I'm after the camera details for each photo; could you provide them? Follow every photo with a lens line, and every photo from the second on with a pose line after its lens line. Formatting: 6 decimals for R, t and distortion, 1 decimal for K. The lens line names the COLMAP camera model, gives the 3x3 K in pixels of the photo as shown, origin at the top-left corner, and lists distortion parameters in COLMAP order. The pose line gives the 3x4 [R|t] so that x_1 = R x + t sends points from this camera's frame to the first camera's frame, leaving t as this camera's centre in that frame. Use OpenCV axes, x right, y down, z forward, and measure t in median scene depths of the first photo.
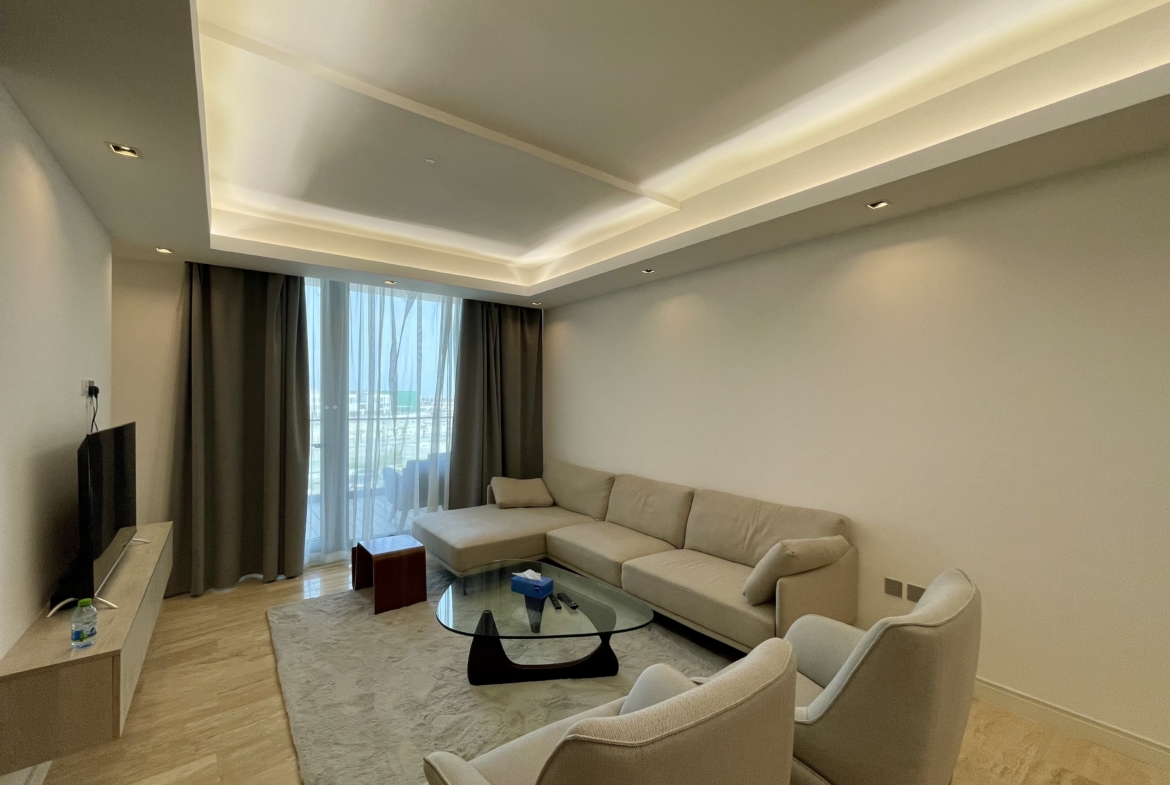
lens RADIAL K [[476.4, 0, 581.0], [0, 476.4, 395.0], [0, 0, 1]] dist [-0.000696, 0.001383]
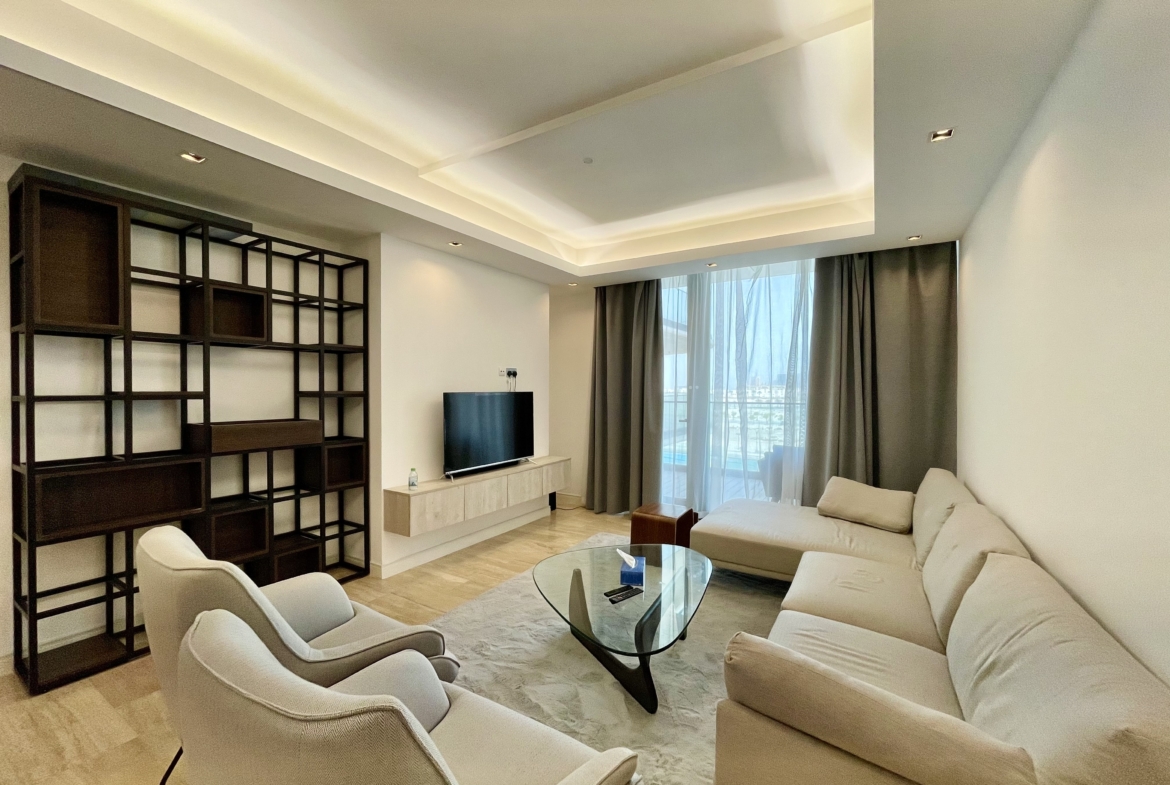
lens RADIAL K [[476.4, 0, 579.8], [0, 476.4, 396.5], [0, 0, 1]] dist [-0.000696, 0.001383]
pose [[0.351081, 0.017990, -0.936172, 0.496590], [0.002330, 0.999796, 0.020087, 0.027461], [0.936342, -0.009234, 0.350968, 0.394991]]
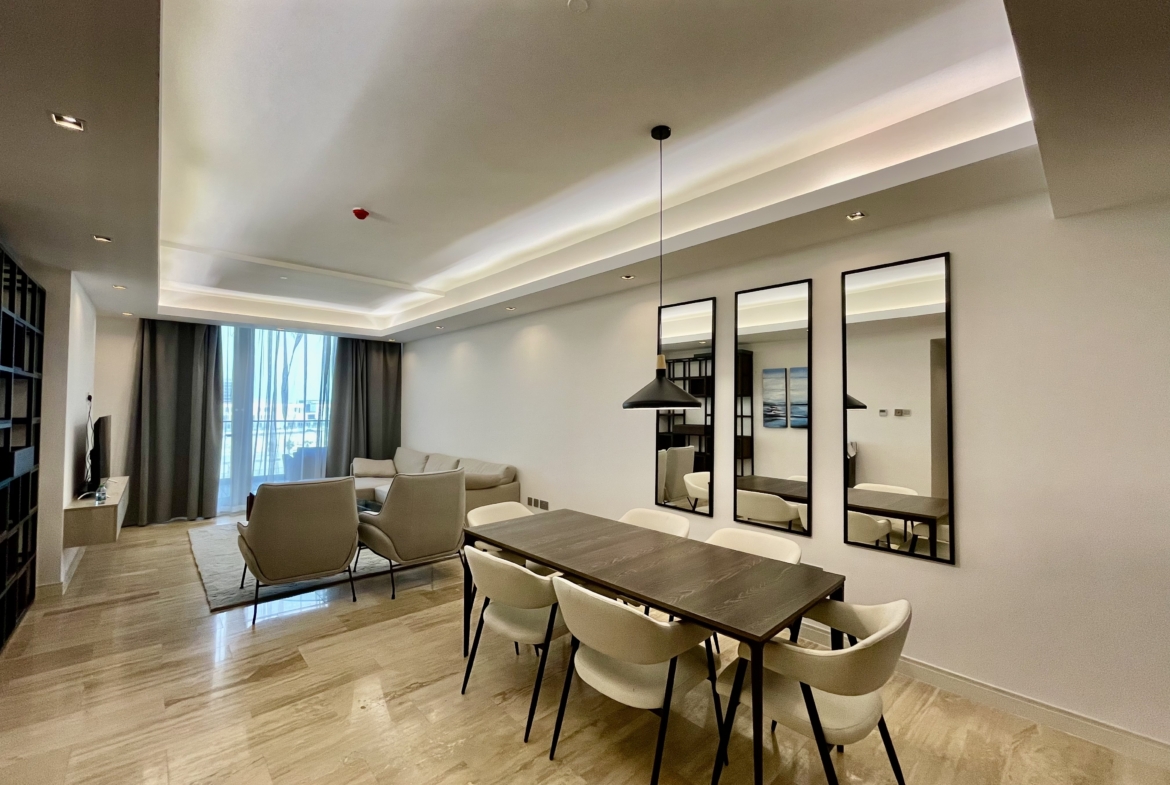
lens RADIAL K [[476.4, 0, 581.5], [0, 476.4, 393.7], [0, 0, 1]] dist [-0.000696, 0.001383]
pose [[0.996622, 0.006443, 0.081878, 0.480553], [-0.004401, 0.999676, -0.025088, 0.008761], [-0.082013, 0.024643, 0.996327, -0.658664]]
